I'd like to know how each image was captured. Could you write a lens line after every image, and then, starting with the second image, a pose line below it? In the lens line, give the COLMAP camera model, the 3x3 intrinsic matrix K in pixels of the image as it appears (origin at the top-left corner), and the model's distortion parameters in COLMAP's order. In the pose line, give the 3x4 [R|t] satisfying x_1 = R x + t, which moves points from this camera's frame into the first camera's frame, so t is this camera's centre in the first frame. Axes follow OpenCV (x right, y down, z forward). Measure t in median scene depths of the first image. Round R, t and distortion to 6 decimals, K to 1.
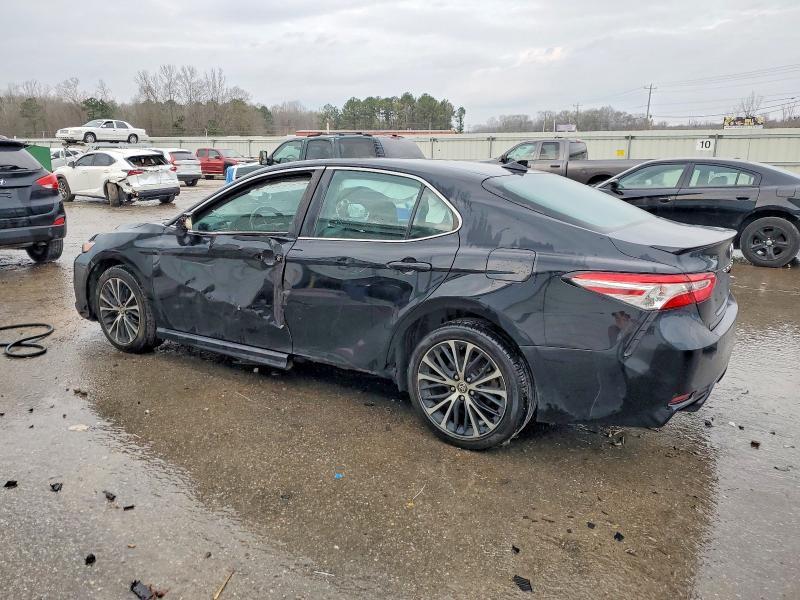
lens RADIAL K [[606.7, 0, 400.0], [0, 606.7, 300.0], [0, 0, 1]] dist [0.001714, -0.001538]
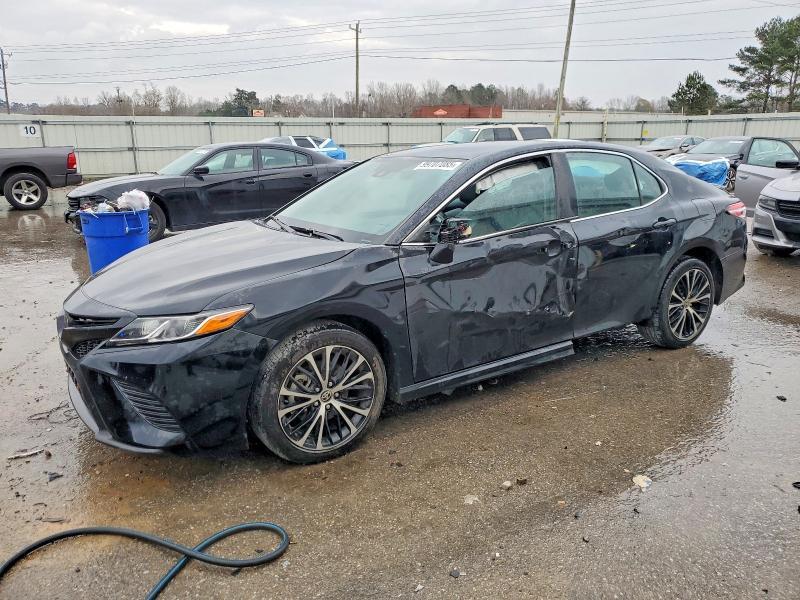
lens RADIAL K [[663.5, 0, 400.0], [0, 663.5, 300.0], [0, 0, 1]] dist [0.042820, -0.002160]
pose [[0.421399, -0.233640, 0.876262, -1.163699], [0.238035, 0.960861, 0.141724, -0.182549], [-0.875078, 0.148859, 0.460520, 0.688218]]
